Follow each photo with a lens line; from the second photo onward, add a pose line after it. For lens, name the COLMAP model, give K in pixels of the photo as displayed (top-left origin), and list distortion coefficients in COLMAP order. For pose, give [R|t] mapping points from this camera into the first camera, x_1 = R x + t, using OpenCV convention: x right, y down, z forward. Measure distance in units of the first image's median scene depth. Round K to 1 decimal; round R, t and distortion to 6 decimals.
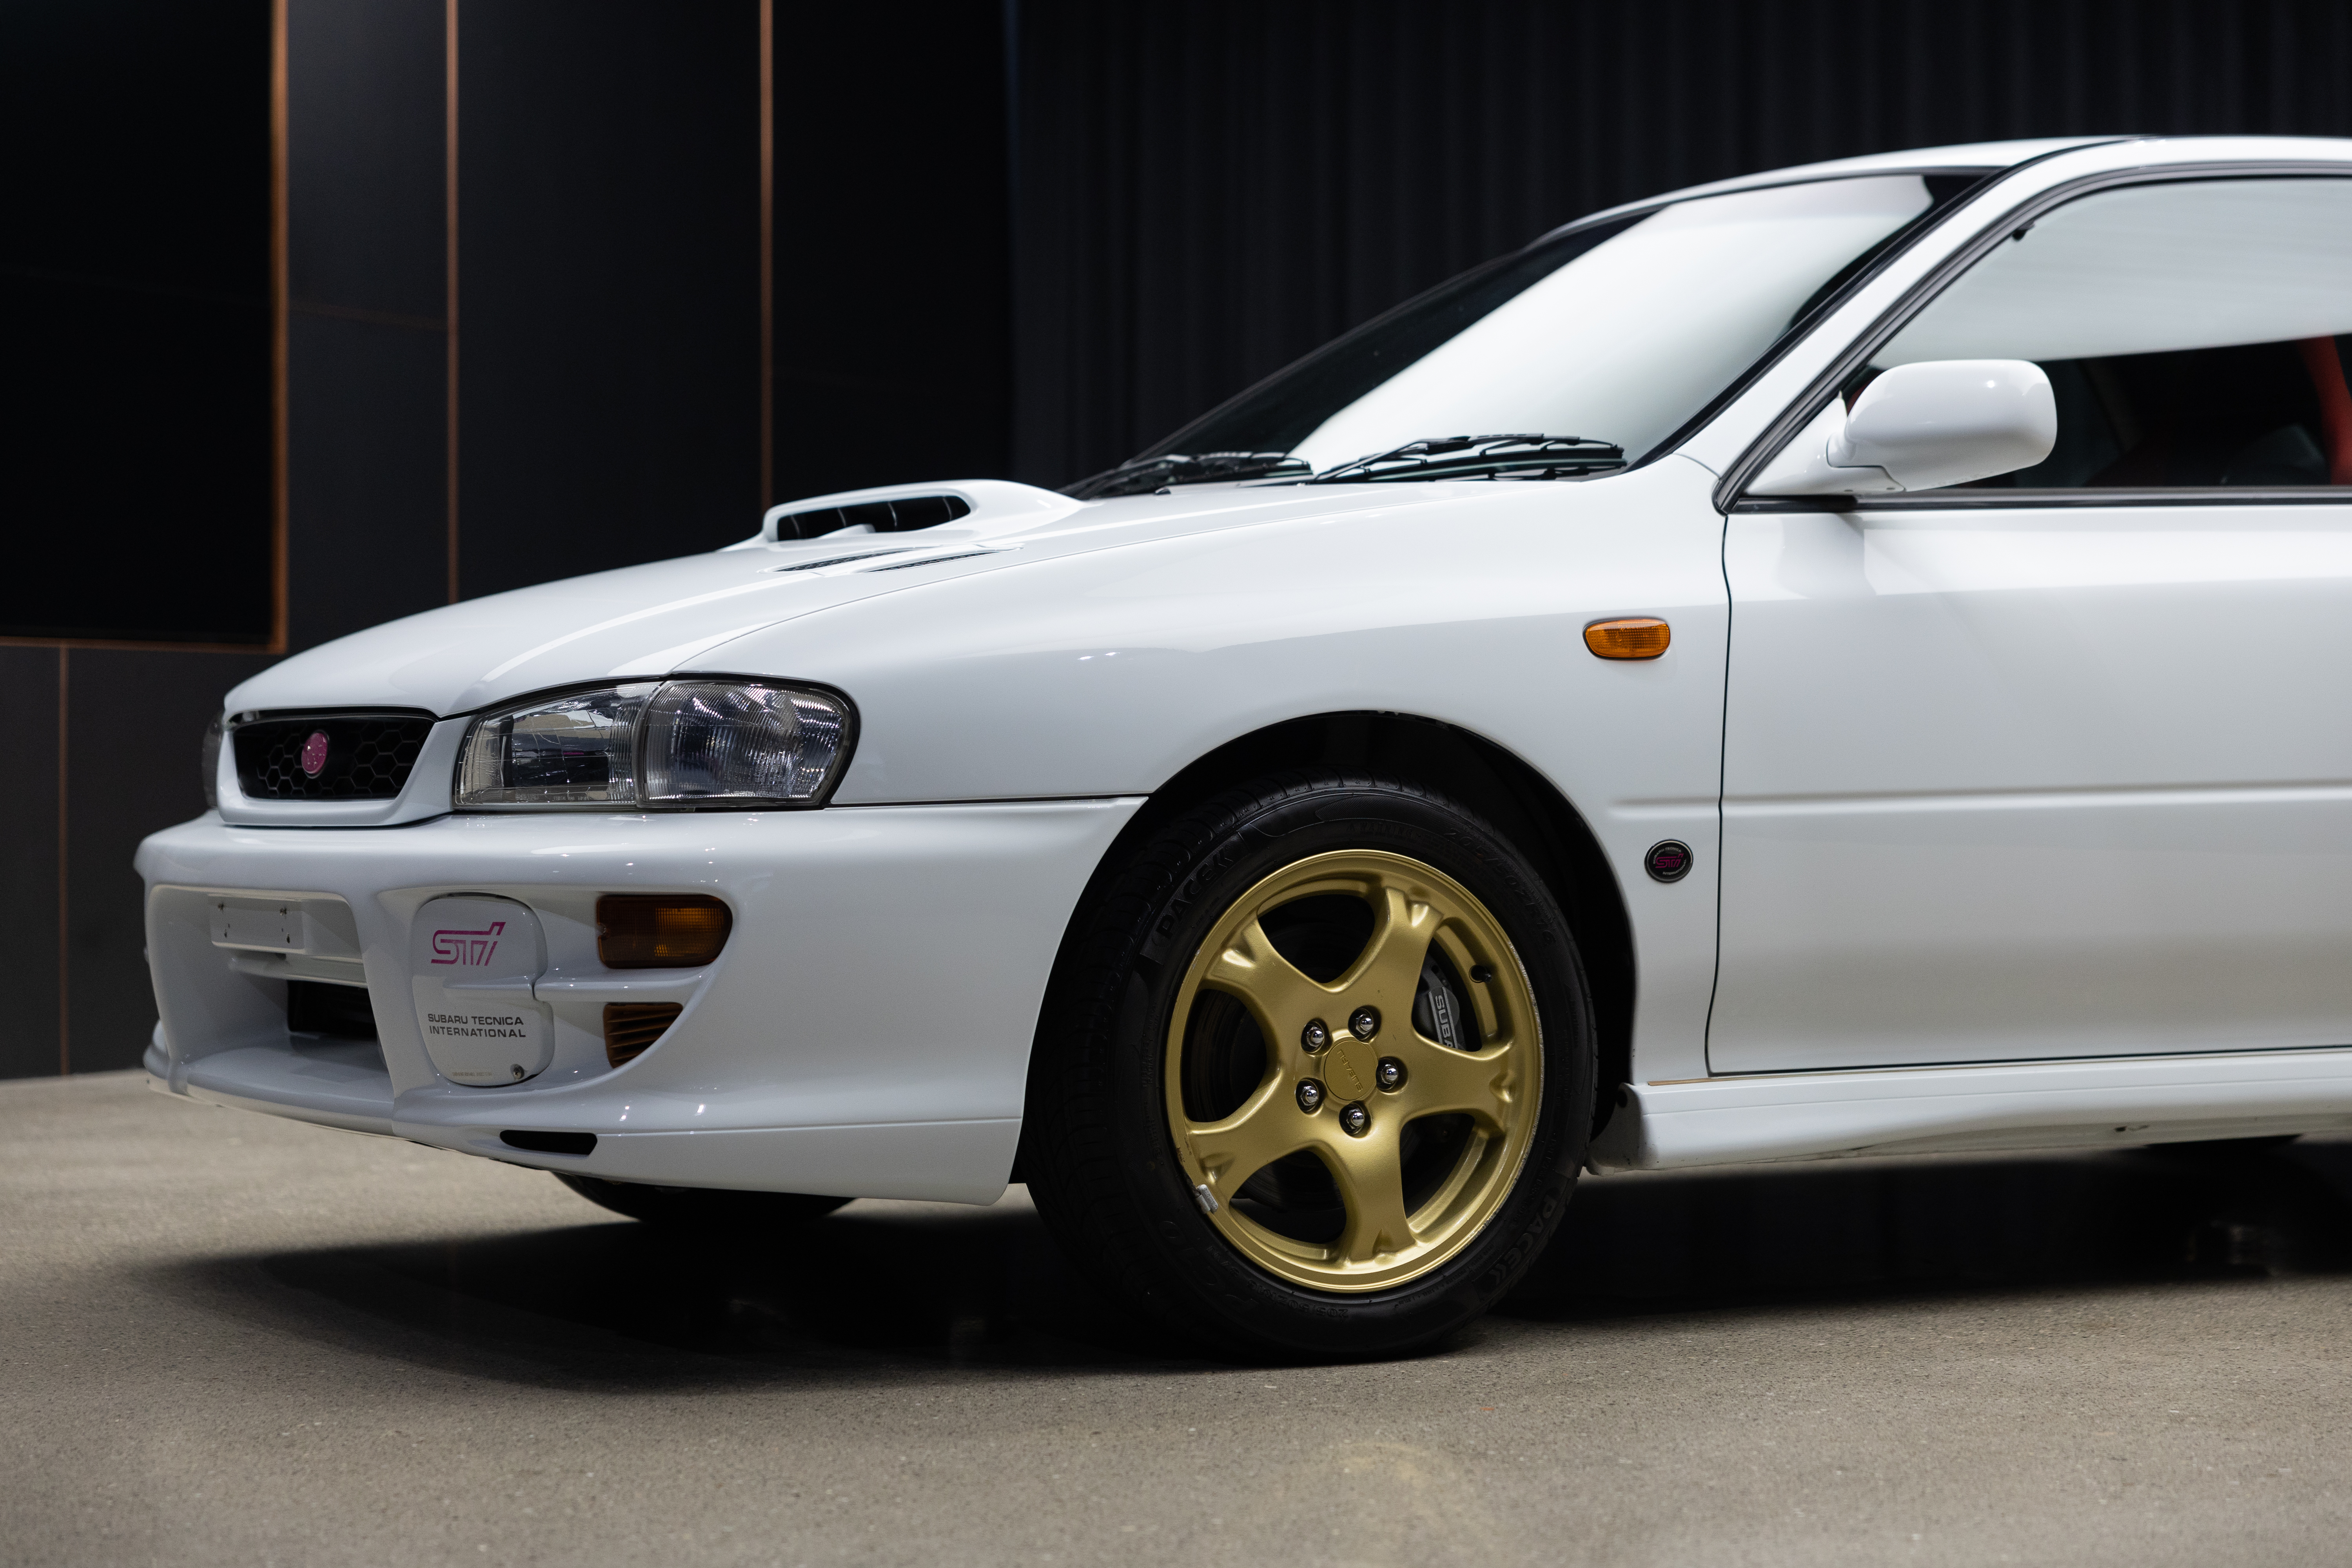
lens RADIAL K [[4515.2, 0, 1176.0], [0, 4515.2, 784.0], [0, 0, 1]] dist [-0.007050, 0.275205]
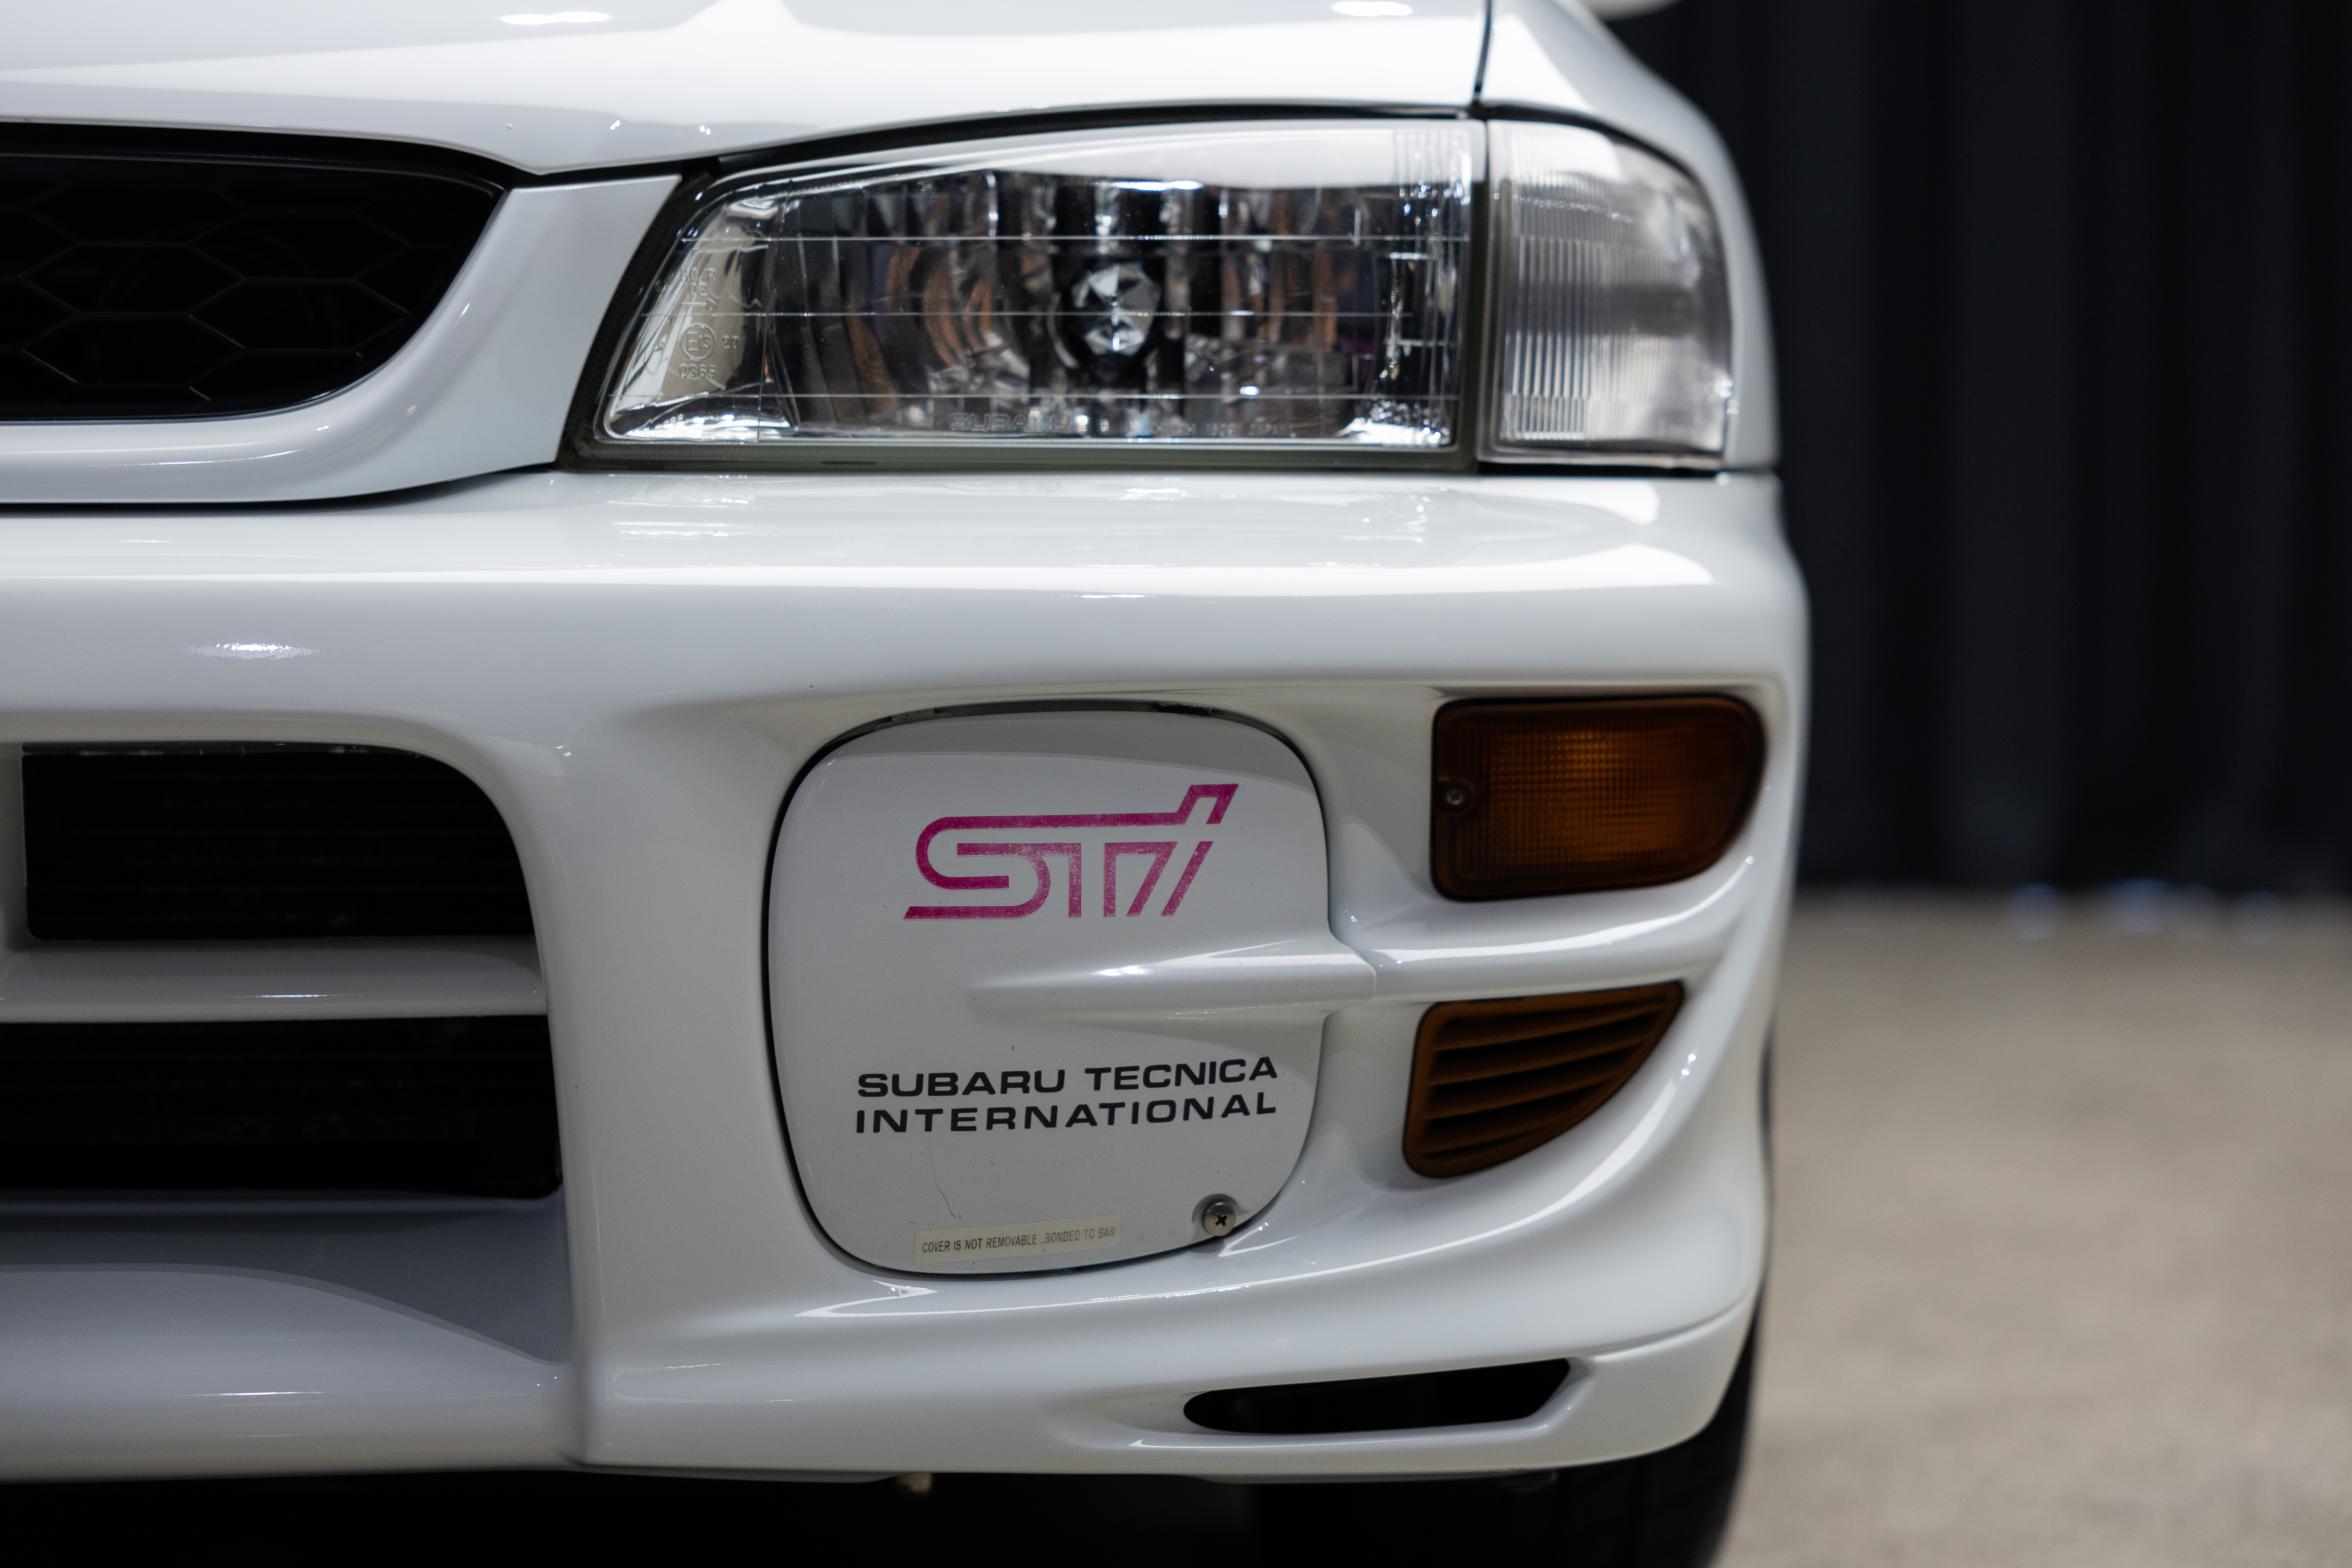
lens RADIAL K [[4751.3, 0, 1176.0], [0, 4751.3, 784.0], [0, 0, 1]] dist [-0.012863, 0.017314]
pose [[0.463808, -0.032629, 0.885335, -0.451285], [-0.004853, 0.999213, 0.039368, 0.015783], [-0.885922, -0.022556, 0.463285, 0.804377]]
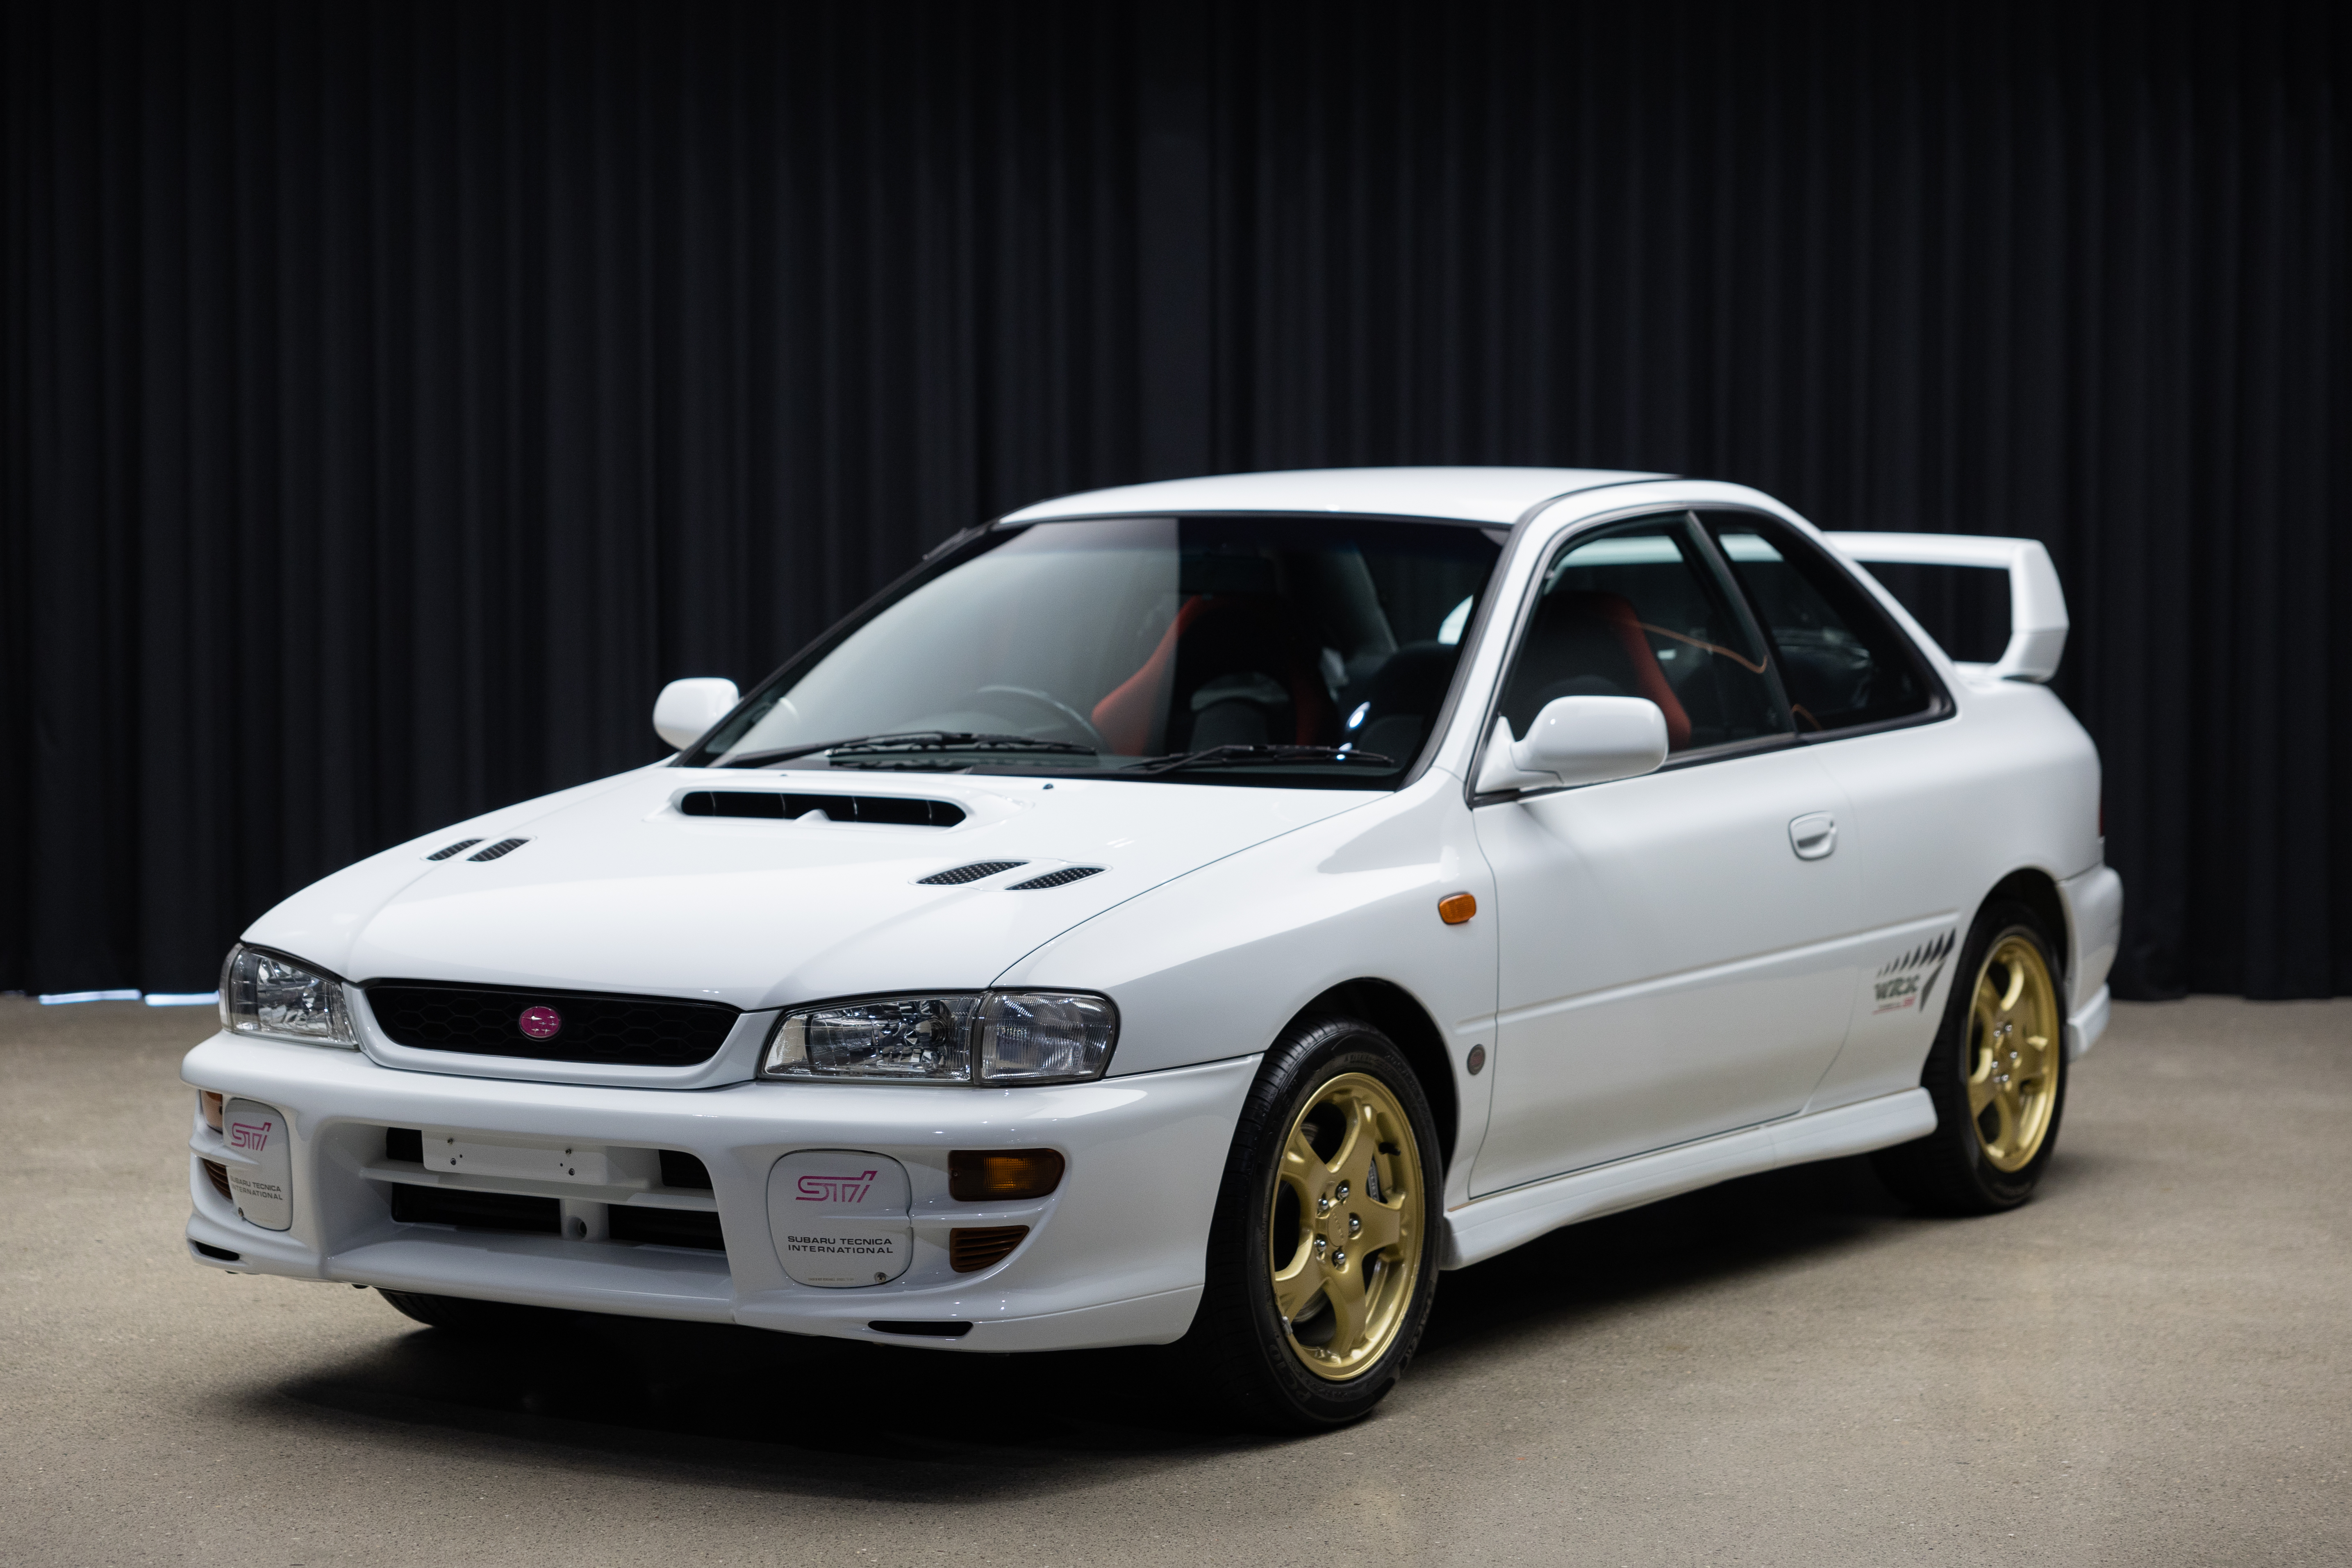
lens RADIAL K [[4751.5, 0, 1176.0], [0, 4751.5, 784.0], [0, 0, 1]] dist [-0.012863, 0.017314]
pose [[0.878584, -0.025531, 0.476905, -0.728546], [-0.000213, 0.998549, 0.053849, -0.159284], [-0.477588, -0.047413, 0.877304, -0.300741]]
